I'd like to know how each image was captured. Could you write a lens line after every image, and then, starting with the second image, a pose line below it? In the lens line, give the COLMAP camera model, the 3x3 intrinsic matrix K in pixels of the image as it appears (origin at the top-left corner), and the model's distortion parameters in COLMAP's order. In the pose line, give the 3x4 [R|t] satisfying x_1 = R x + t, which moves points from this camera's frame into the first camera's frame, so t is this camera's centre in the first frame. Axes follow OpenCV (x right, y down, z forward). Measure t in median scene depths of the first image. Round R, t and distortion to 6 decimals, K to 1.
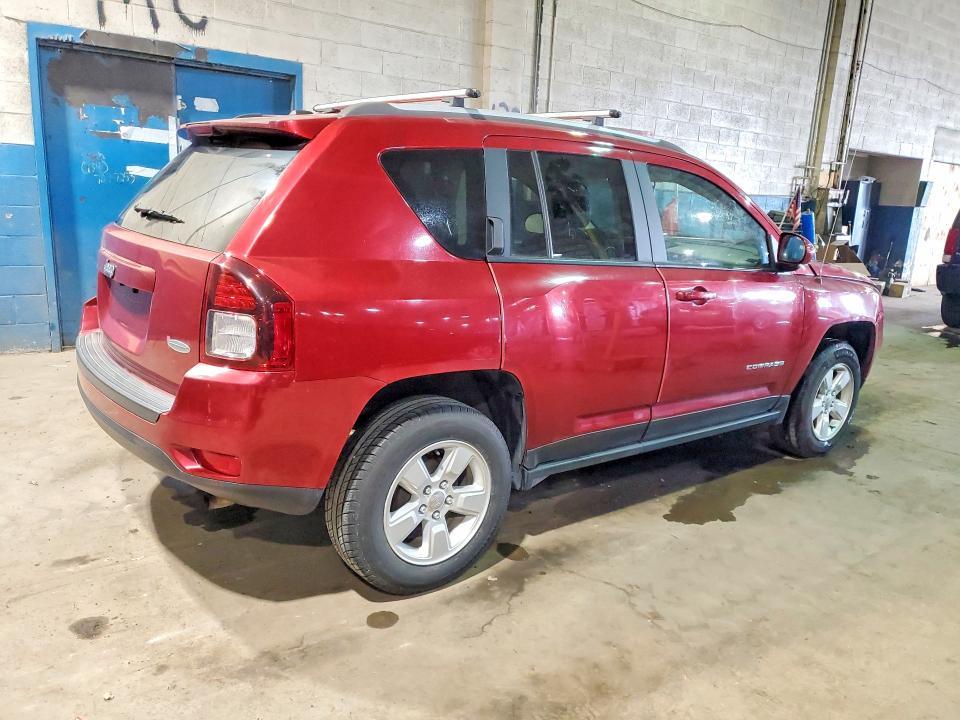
lens RADIAL K [[723.5, 0, 480.0], [0, 723.5, 360.0], [0, 0, 1]] dist [-0.004840, 0.000069]
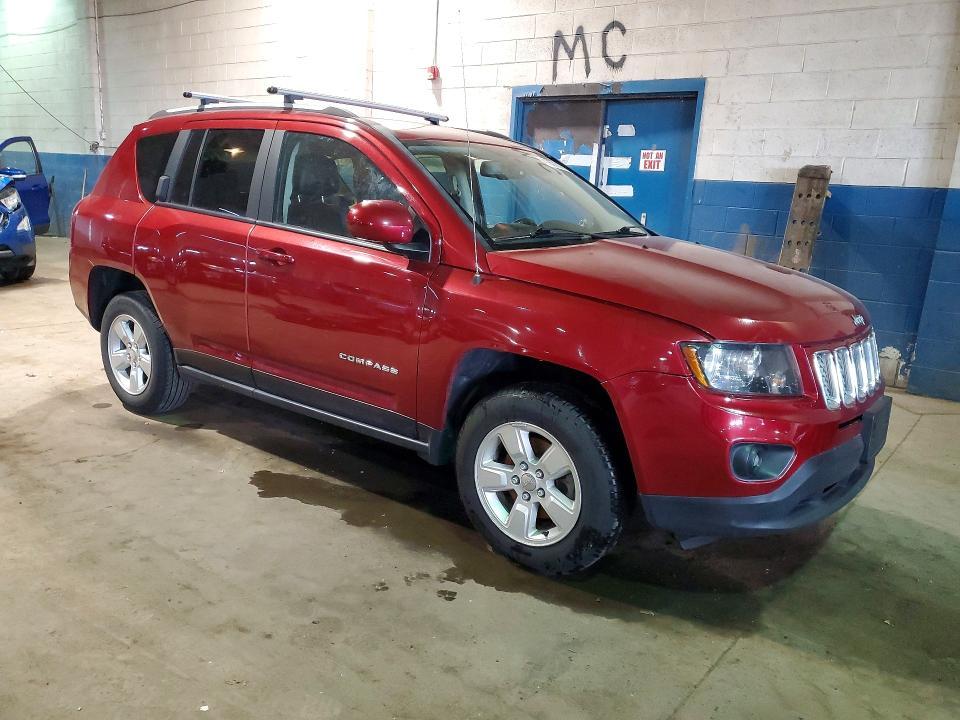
lens RADIAL K [[692.0, 0, 480.0], [0, 692.0, 360.0], [0, 0, 1]] dist [0.016591, -0.000563]
pose [[0.307609, 0.195840, -0.931141, 1.120037], [-0.244166, 0.962069, 0.121683, -0.127900], [0.919652, 0.189923, 0.343758, 0.792089]]
